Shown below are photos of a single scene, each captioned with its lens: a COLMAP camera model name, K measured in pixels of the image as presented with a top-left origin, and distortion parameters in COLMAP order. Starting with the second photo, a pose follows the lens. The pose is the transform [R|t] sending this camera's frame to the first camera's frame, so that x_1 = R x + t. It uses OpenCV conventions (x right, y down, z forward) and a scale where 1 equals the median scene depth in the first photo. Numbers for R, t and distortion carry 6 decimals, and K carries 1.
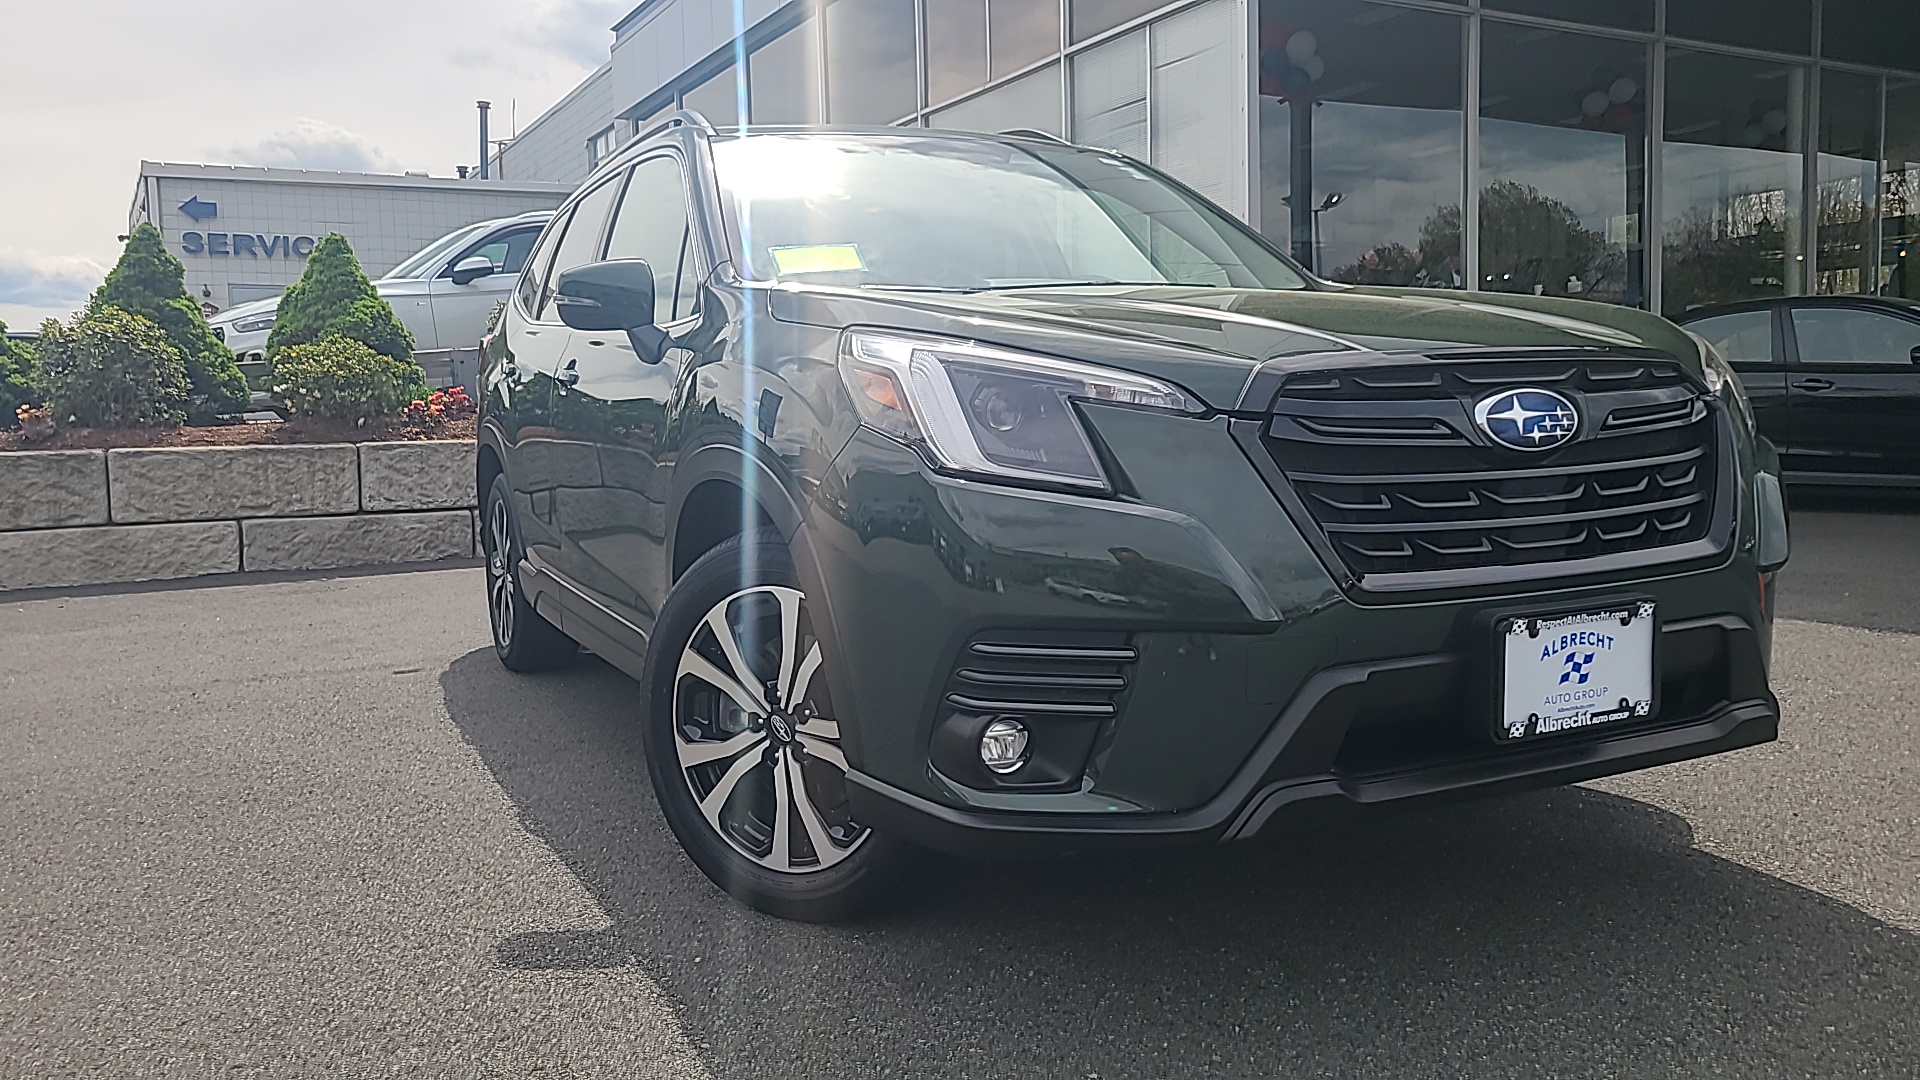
lens RADIAL K [[1425.0, 0, 947.0], [0, 1425.0, 536.6], [0, 0, 1]] dist [0.055074, -0.044015]
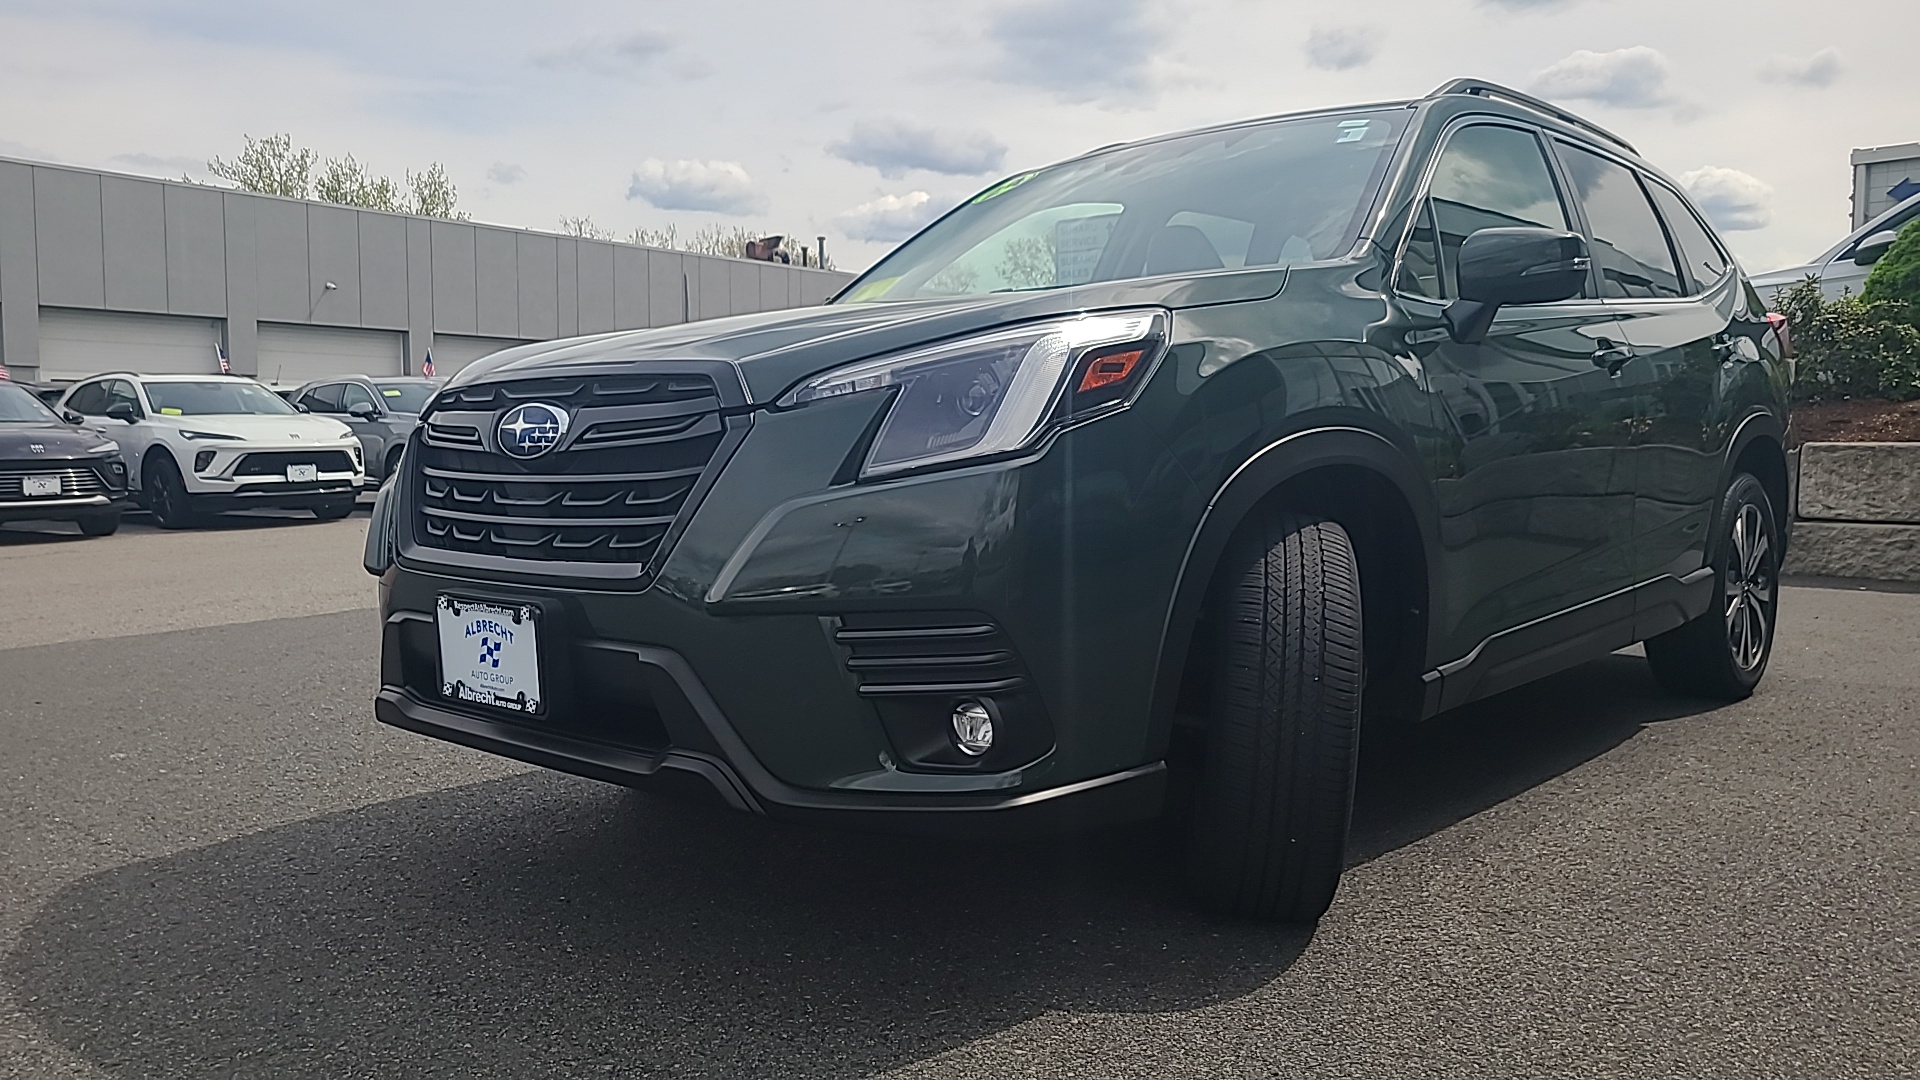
lens RADIAL K [[1422.0, 0, 960.0], [0, 1422.0, 540.0], [0, 0, 1]] dist [0.063911, 0.001095]
pose [[0.378821, 0.088413, -0.921237, 1.553655], [-0.083925, 0.994607, 0.060944, -0.092258], [0.921657, 0.054228, 0.384198, 0.876598]]
